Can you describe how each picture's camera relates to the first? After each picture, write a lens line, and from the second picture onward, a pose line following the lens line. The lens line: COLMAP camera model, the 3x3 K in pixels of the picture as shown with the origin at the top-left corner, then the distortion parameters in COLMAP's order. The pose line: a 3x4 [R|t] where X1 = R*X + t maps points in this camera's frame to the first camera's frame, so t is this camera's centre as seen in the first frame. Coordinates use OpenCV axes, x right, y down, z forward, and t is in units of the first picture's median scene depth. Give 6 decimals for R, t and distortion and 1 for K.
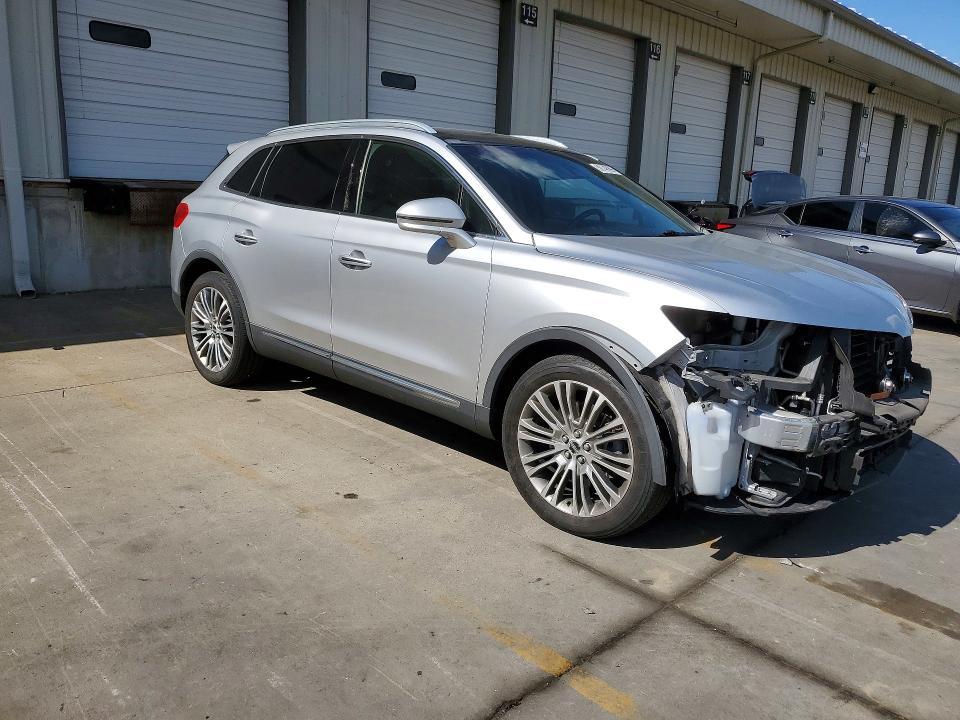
lens RADIAL K [[743.5, 0, 477.6], [0, 743.5, 359.6], [0, 0, 1]] dist [0.006156, -0.008656]
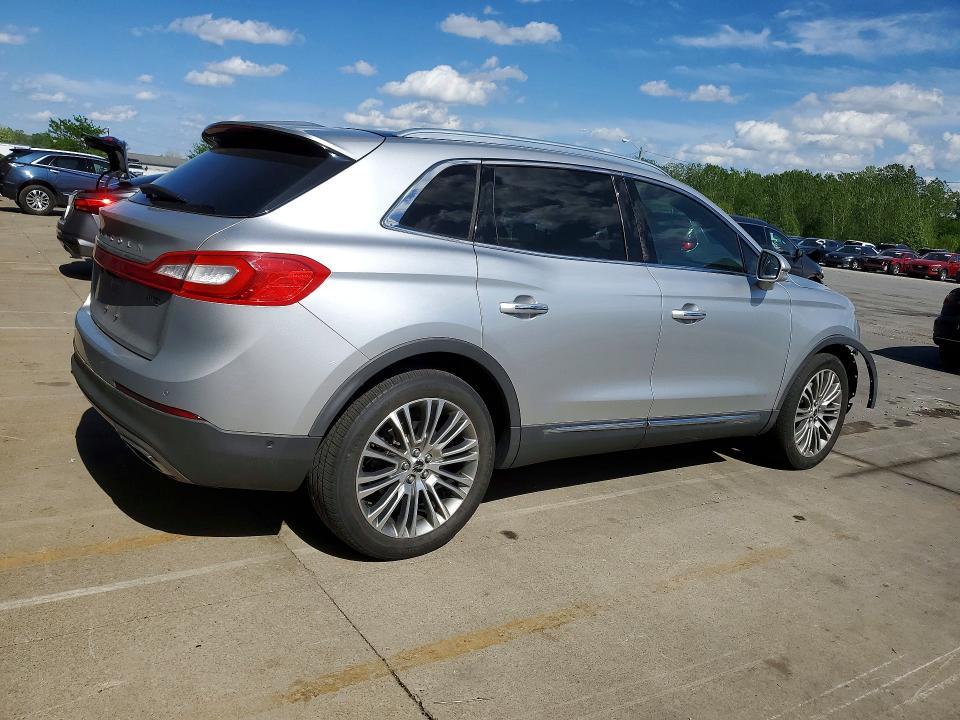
lens RADIAL K [[743.5, 0, 478.5], [0, 743.5, 359.1], [0, 0, 1]] dist [0.006156, -0.008656]
pose [[0.201175, -0.212163, 0.956303, -1.289691], [0.137484, 0.972714, 0.186882, -0.329194], [-0.969859, 0.093881, 0.224855, 1.180834]]
